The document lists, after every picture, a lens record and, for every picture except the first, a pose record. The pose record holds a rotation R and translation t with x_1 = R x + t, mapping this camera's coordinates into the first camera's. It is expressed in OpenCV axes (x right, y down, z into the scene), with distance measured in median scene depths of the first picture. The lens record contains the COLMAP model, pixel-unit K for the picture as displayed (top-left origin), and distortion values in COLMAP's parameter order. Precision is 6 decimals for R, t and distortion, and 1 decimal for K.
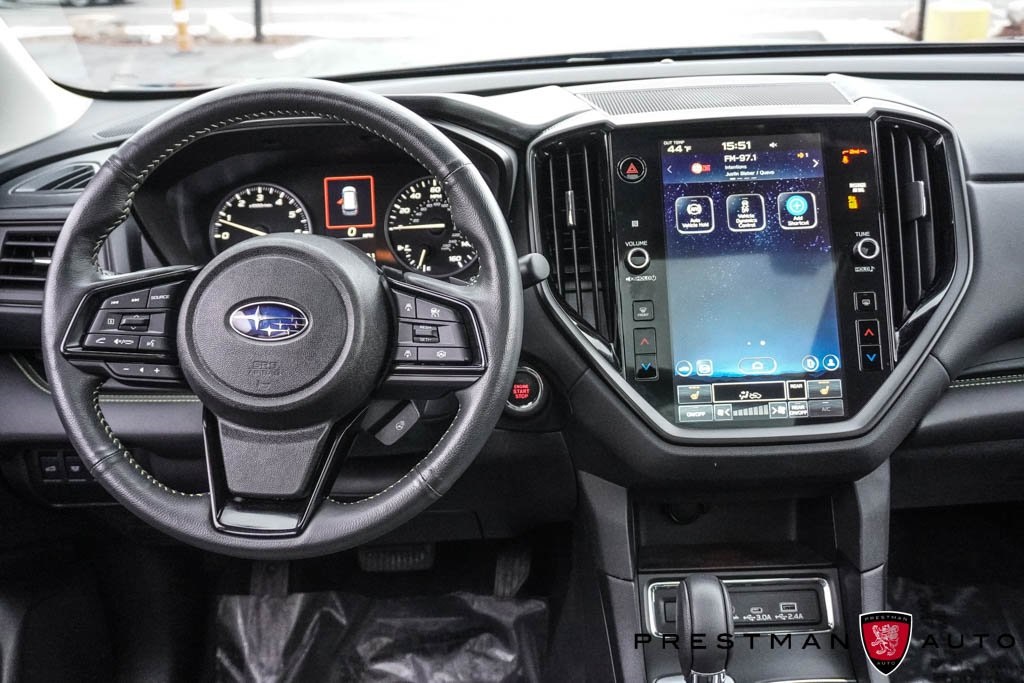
lens RADIAL K [[1065.3, 0, 516.5], [0, 1065.3, 343.1], [0, 0, 1]] dist [-0.008994, 0.000000]
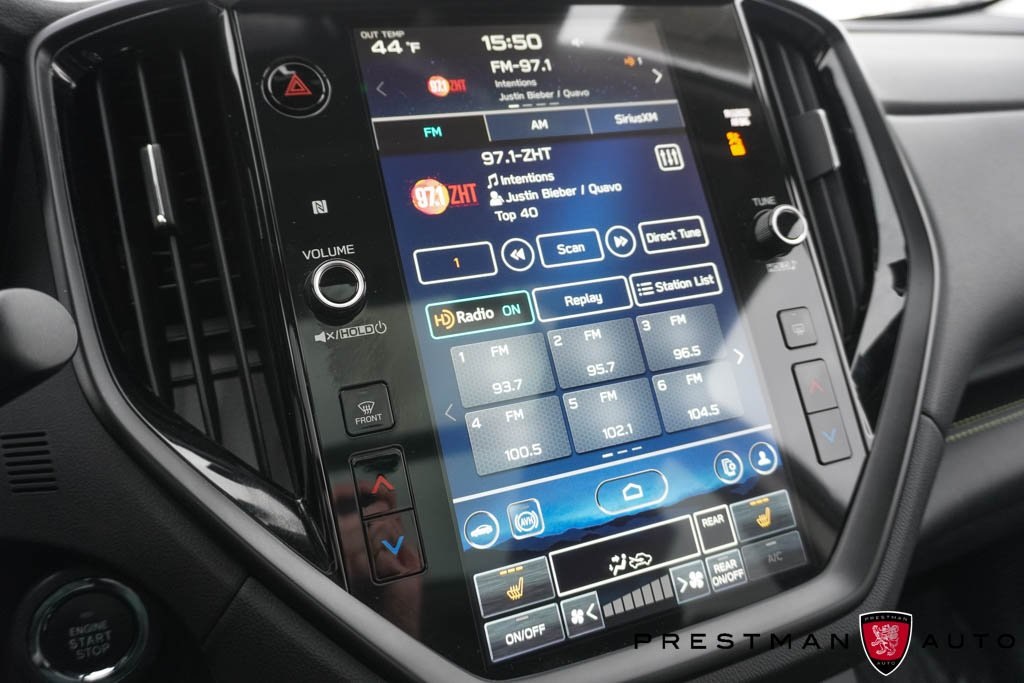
lens RADIAL K [[775.6, 0, 515.7], [0, 775.6, 337.9], [0, 0, 1]] dist [-0.029853, -0.008474]
pose [[0.921289, -0.114409, 0.371668, 0.062950], [0.136656, 0.990035, -0.033984, -0.039413], [-0.364076, 0.082100, 0.927744, 0.693869]]
